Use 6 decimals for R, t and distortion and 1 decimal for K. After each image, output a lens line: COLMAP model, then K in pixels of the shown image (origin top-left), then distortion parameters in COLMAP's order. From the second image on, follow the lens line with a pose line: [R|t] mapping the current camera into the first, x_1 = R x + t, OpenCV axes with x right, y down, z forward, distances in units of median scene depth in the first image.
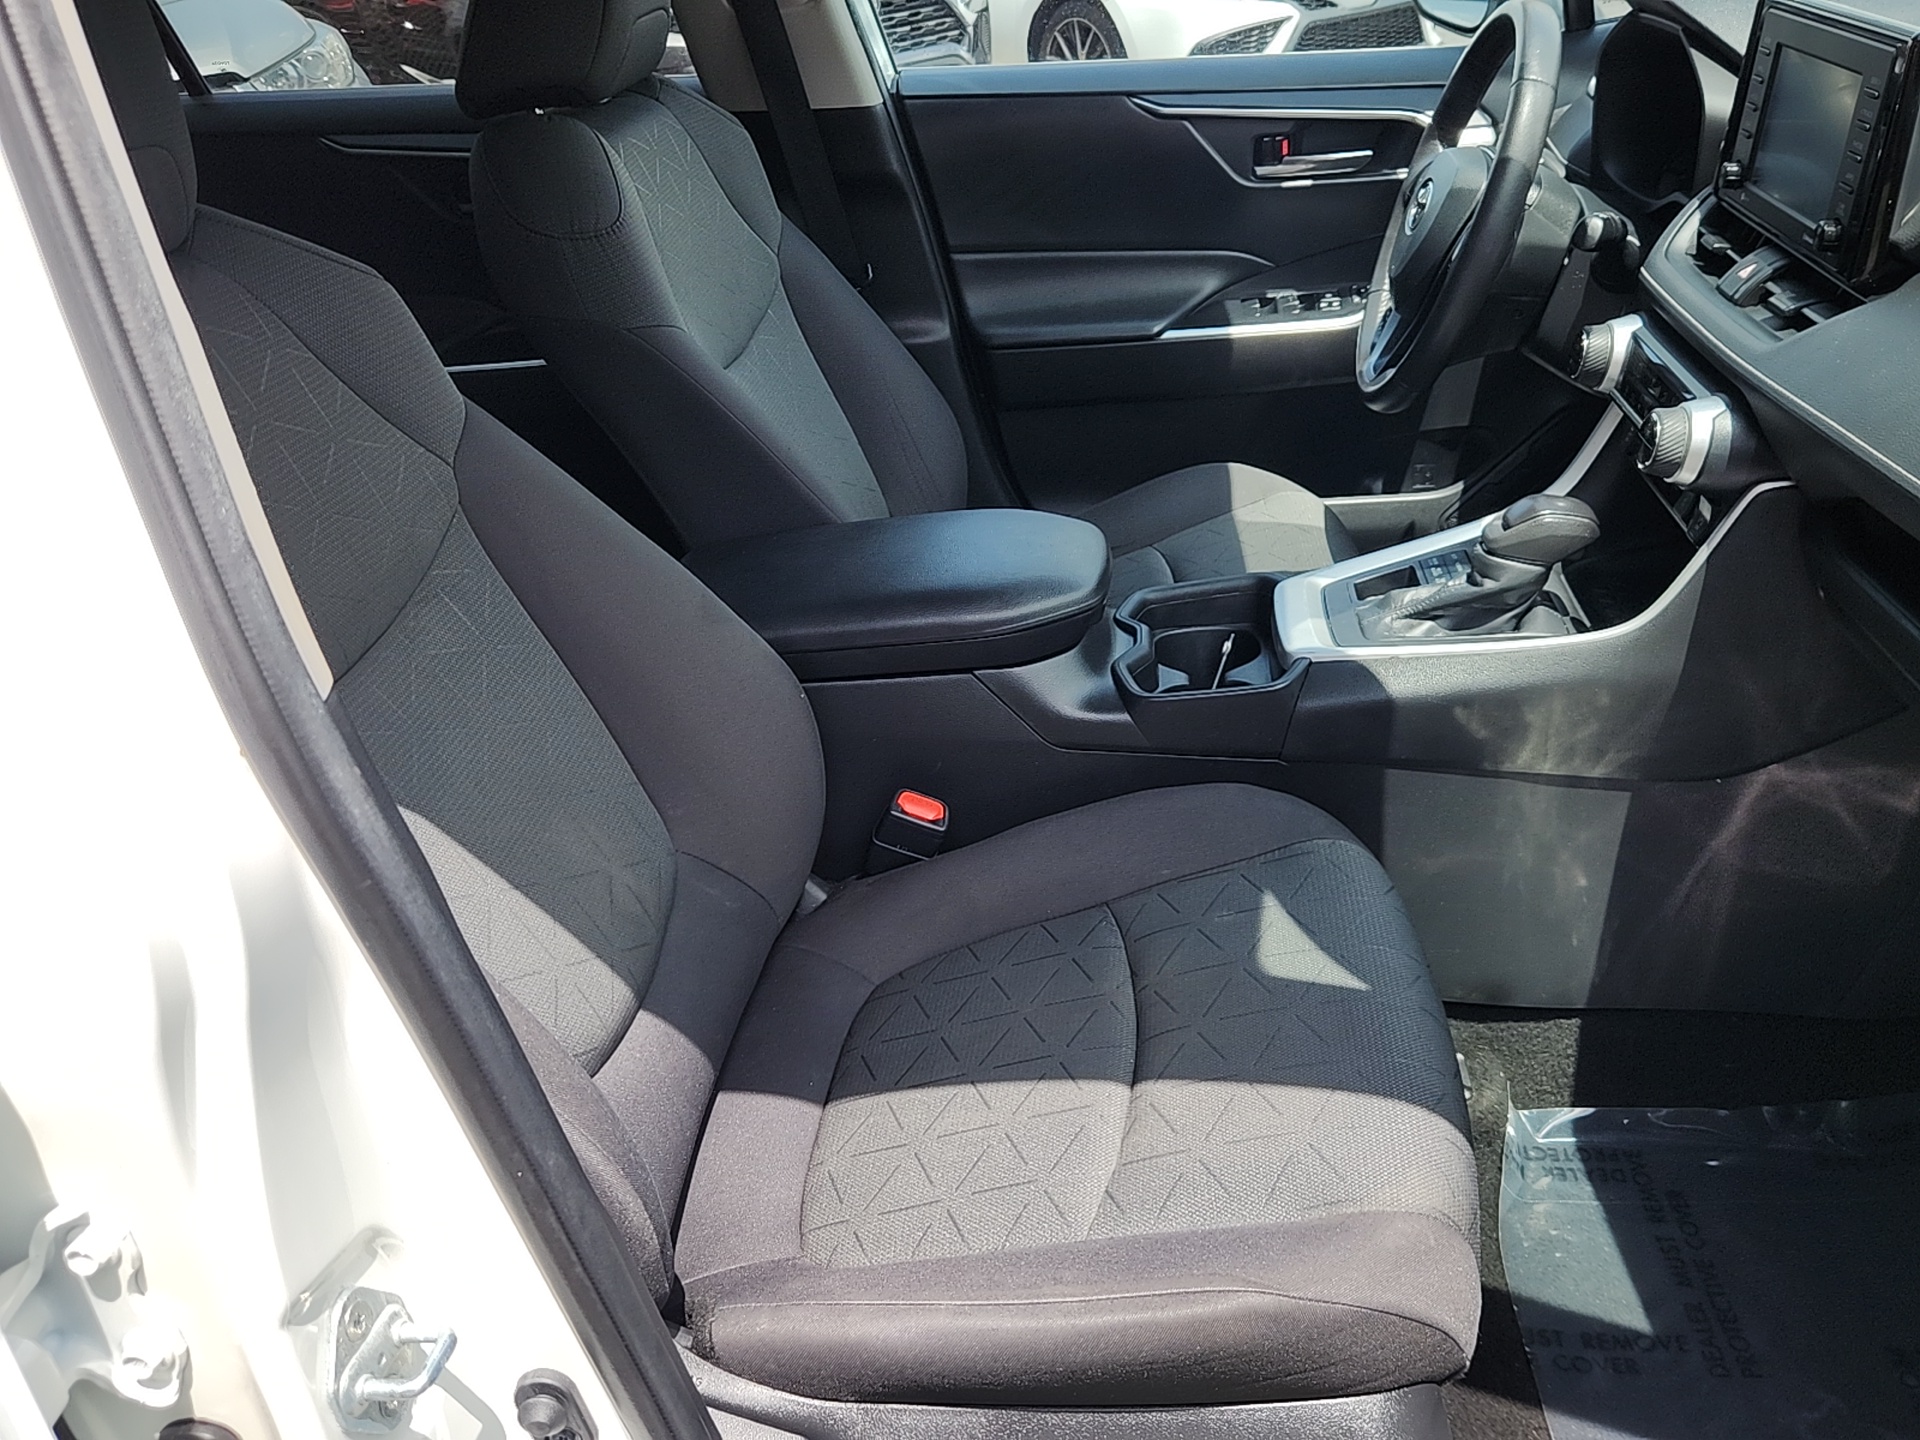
lens RADIAL K [[2056.6, 0, 960.0], [0, 2056.6, 670.9], [0, 0, 1]] dist [0.183966, -0.678474]
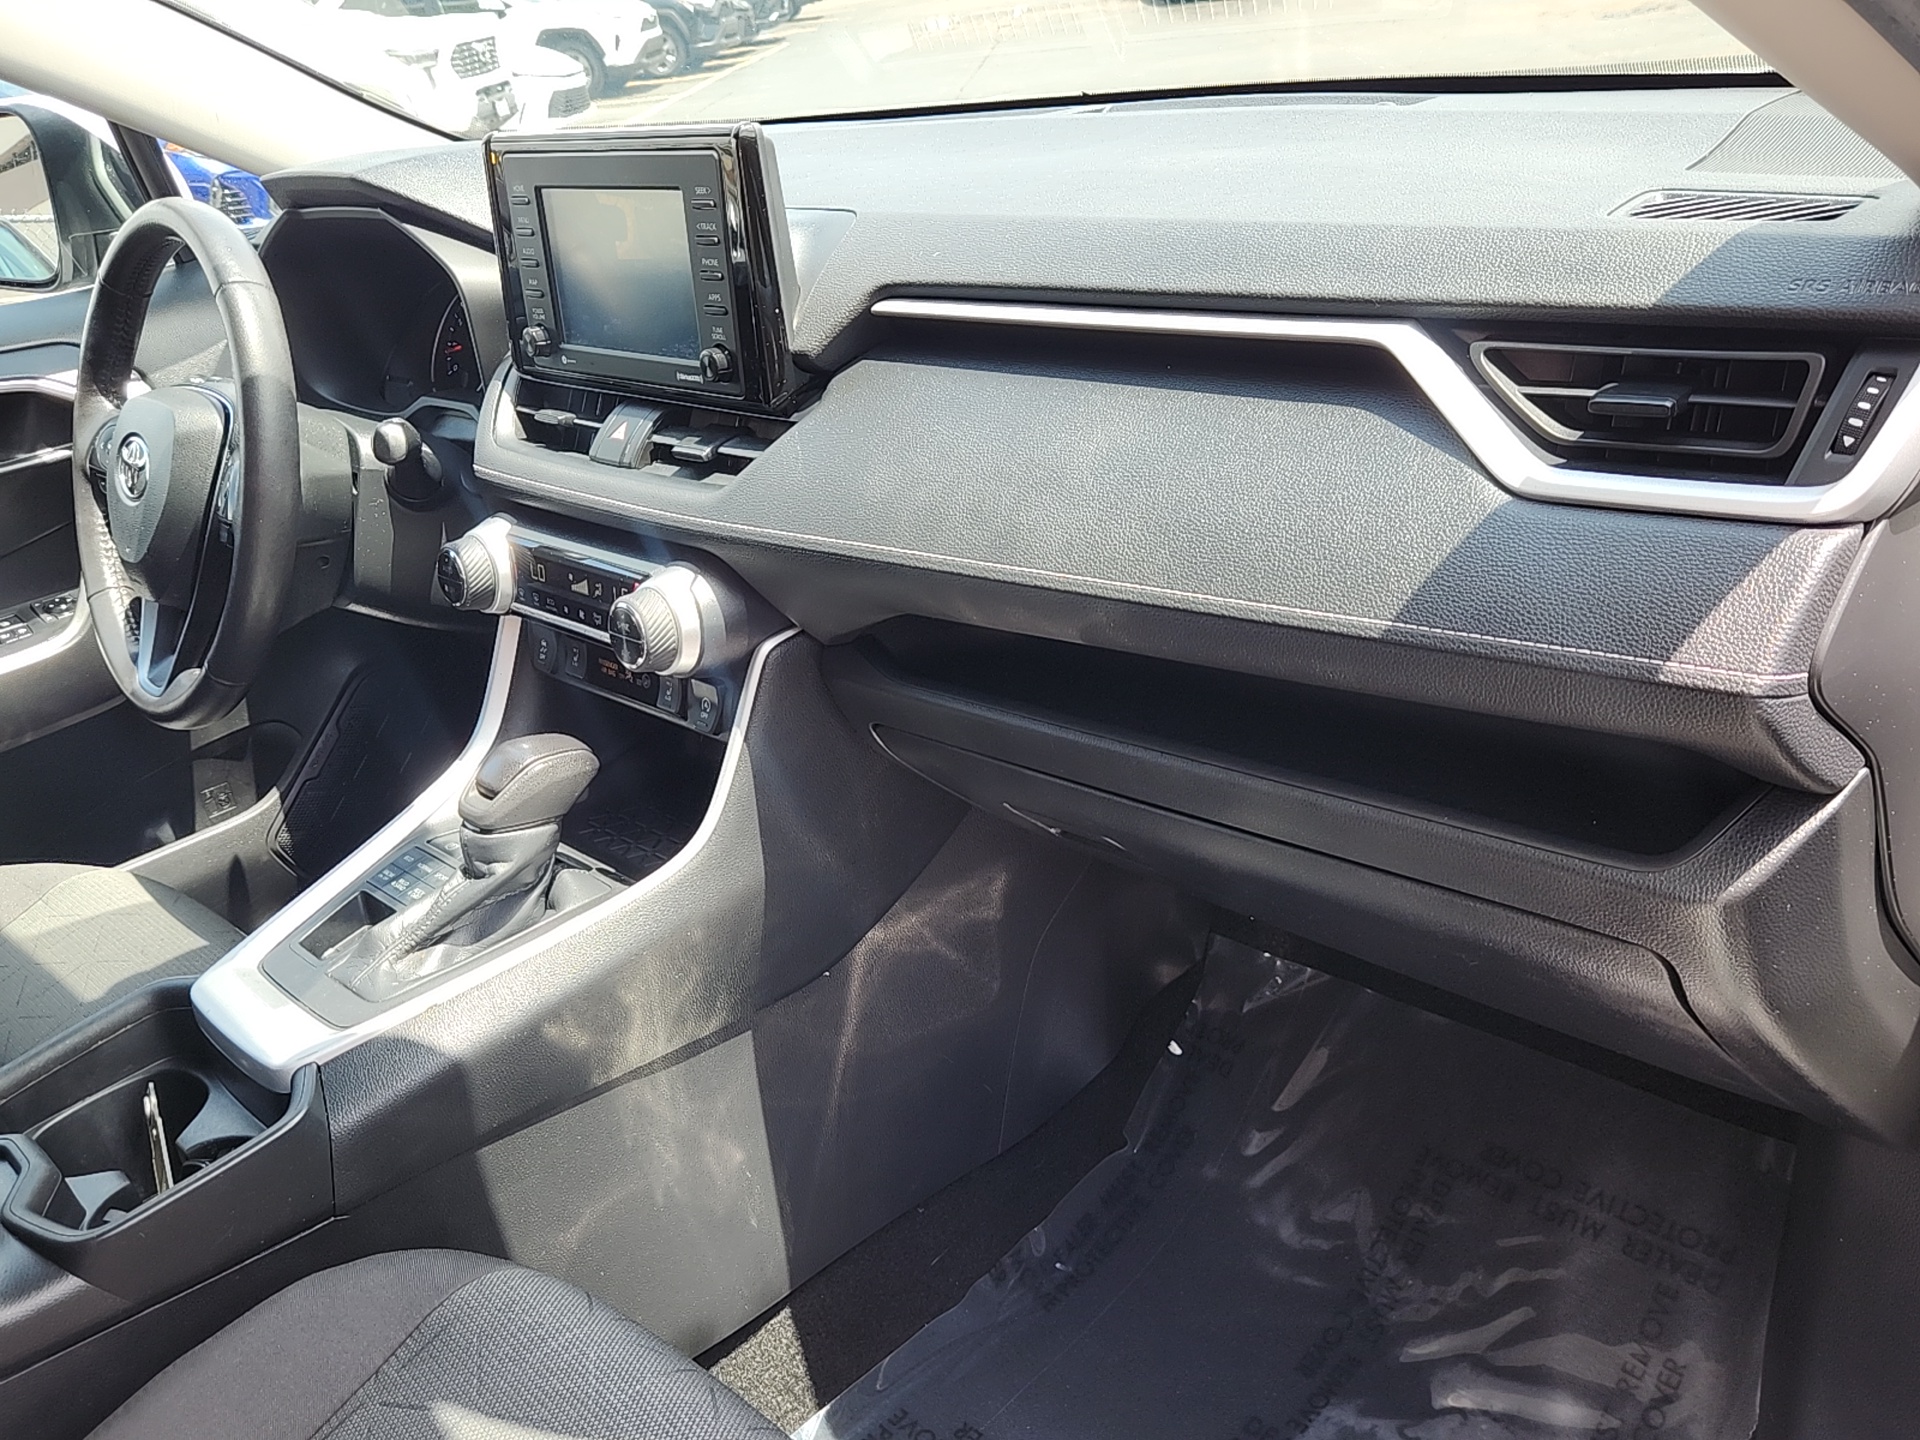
lens RADIAL K [[1602.0, 0, 960.6], [0, 1602.0, 699.7], [0, 0, 1]] dist [0.074863, -0.085951]
pose [[0.613844, -0.292501, 0.733239, -0.064702], [0.380162, 0.923558, 0.050164, -0.064616], [-0.691862, 0.247957, 0.678118, 0.447781]]
